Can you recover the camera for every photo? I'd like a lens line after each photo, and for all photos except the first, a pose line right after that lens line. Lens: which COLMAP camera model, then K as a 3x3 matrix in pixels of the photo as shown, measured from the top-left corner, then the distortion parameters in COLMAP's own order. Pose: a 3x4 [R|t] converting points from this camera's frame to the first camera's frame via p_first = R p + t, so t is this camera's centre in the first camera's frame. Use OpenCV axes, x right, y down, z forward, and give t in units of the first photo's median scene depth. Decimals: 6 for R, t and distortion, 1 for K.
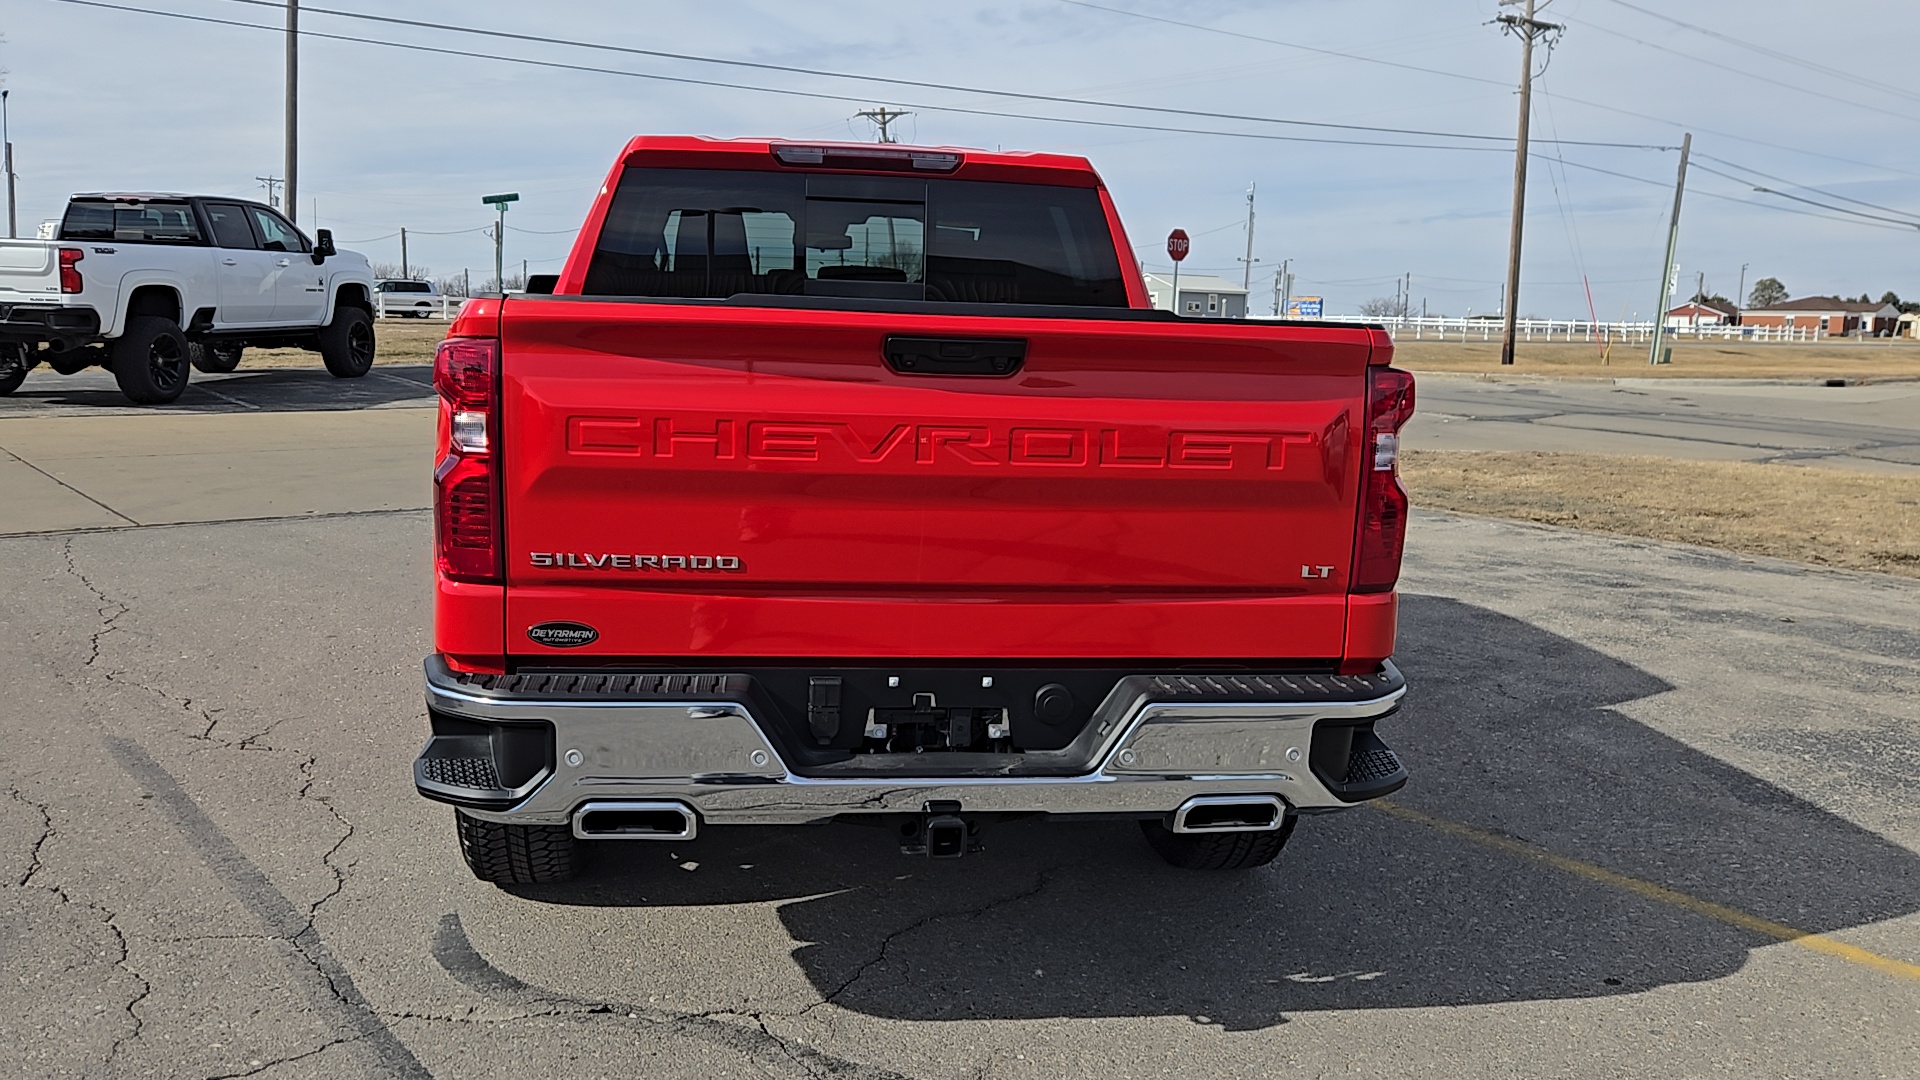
lens RADIAL K [[1596.3, 0, 956.9], [0, 1596.3, 531.1], [0, 0, 1]] dist [0.017620, 0.001310]
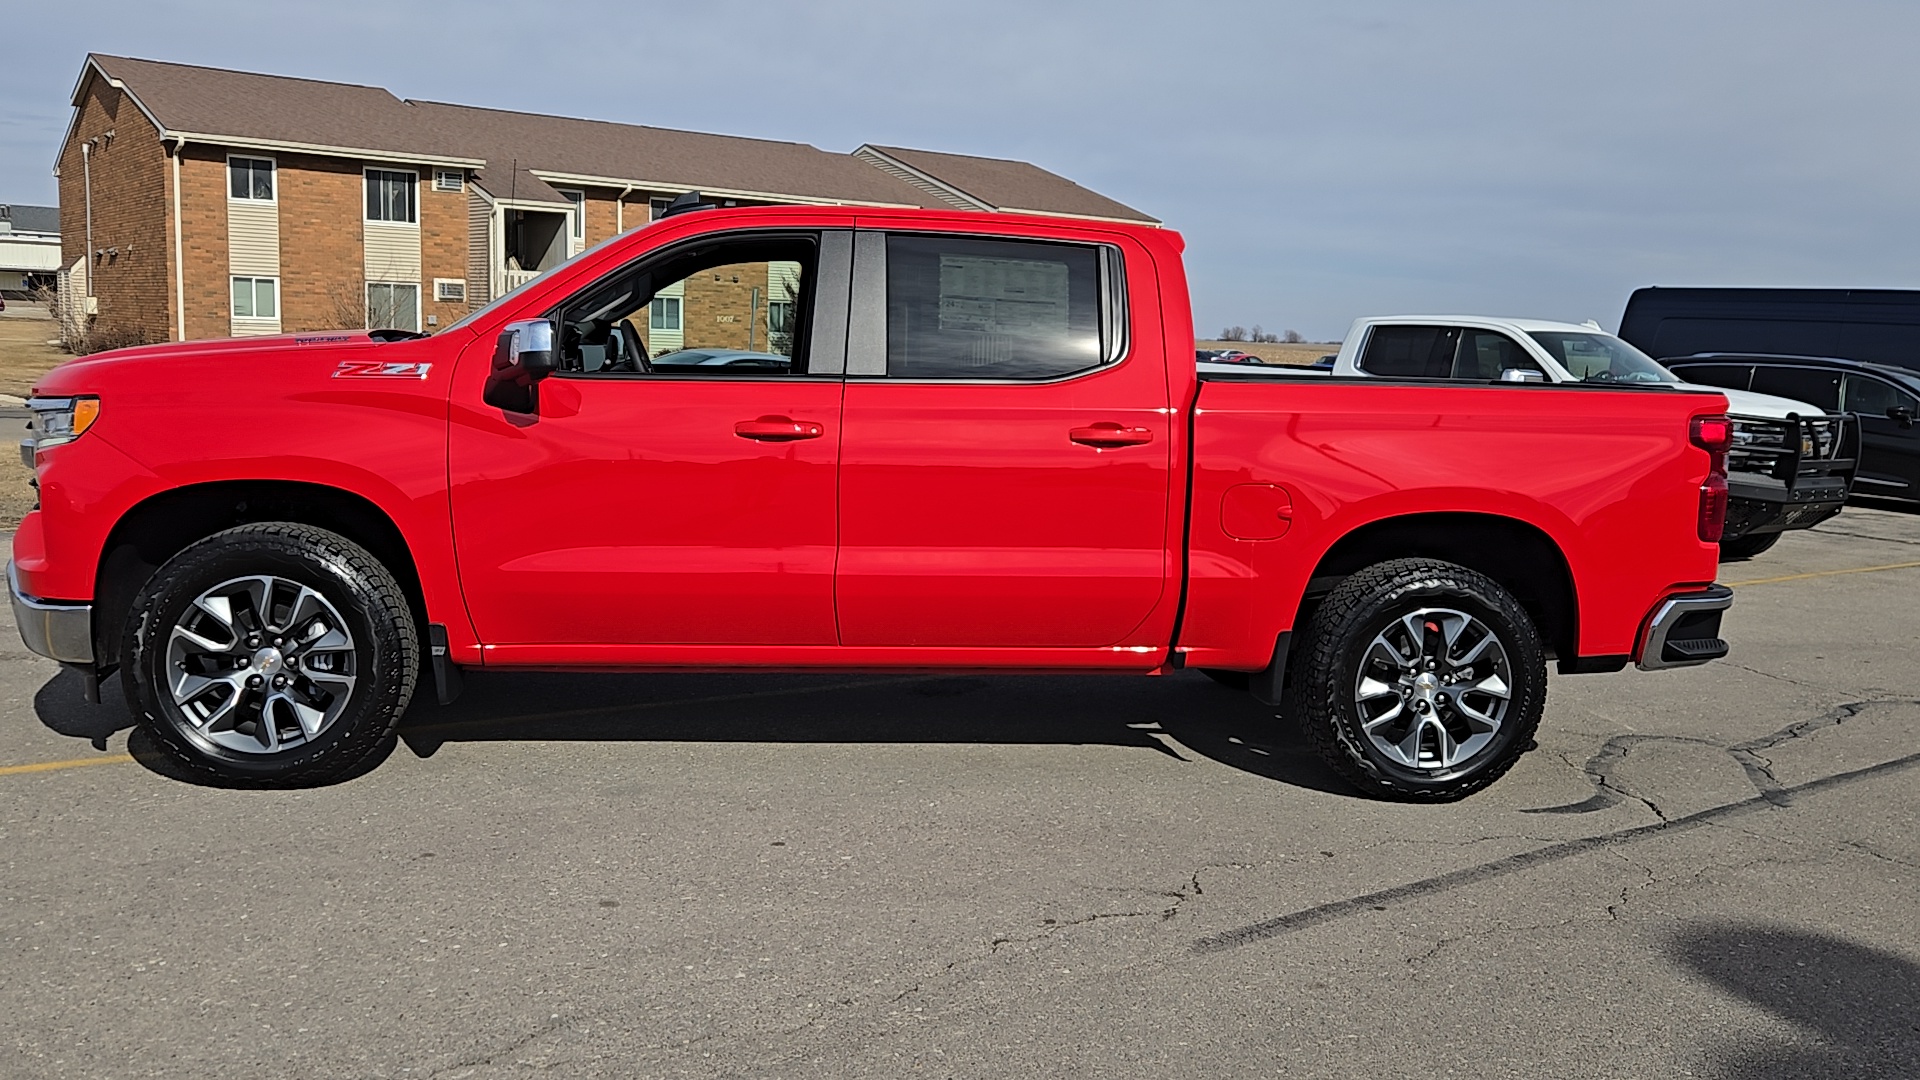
lens RADIAL K [[1596.3, 0, 956.9], [0, 1596.3, 531.1], [0, 0, 1]] dist [0.017620, 0.001310]
pose [[0.011084, -0.147842, 0.988949, -1.333340], [0.100050, 0.984210, 0.146013, -0.209426], [-0.994921, 0.097326, 0.025701, 1.128695]]
